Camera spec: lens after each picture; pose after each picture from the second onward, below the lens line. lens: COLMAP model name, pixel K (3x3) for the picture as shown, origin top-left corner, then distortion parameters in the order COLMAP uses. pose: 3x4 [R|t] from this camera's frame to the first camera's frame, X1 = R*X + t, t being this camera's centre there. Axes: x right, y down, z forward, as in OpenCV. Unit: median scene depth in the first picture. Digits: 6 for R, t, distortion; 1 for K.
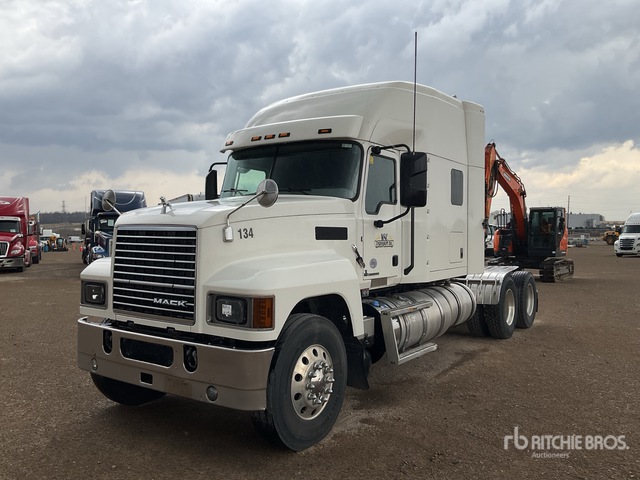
lens RADIAL K [[532.4, 0, 321.9], [0, 532.4, 240.2], [0, 0, 1]] dist [-0.004334, -0.004112]
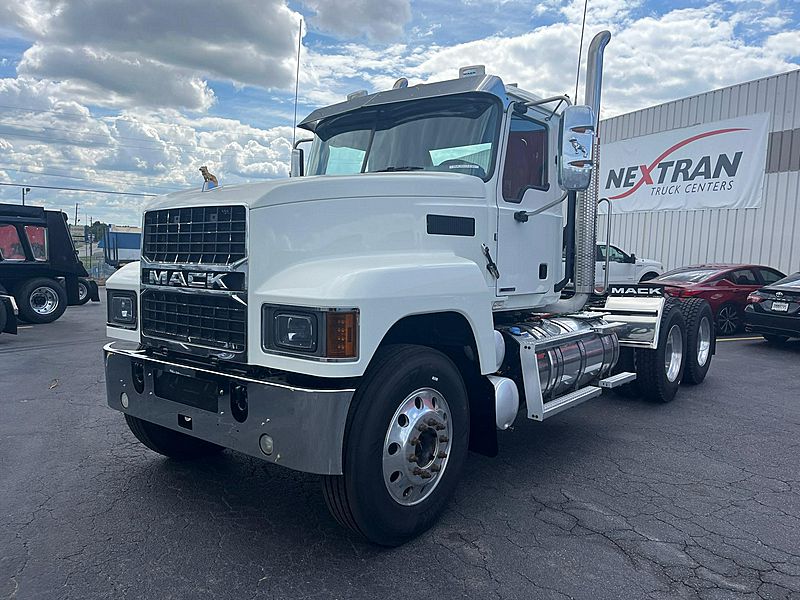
lens RADIAL K [[605.2, 0, 394.9], [0, 605.2, 318.9], [0, 0, 1]] dist [0.062561, -0.023723]
pose [[0.995705, 0.013541, -0.091591, 0.020327], [-0.005858, 0.996479, 0.083637, 0.044588], [0.092402, -0.082741, 0.992278, 0.217868]]
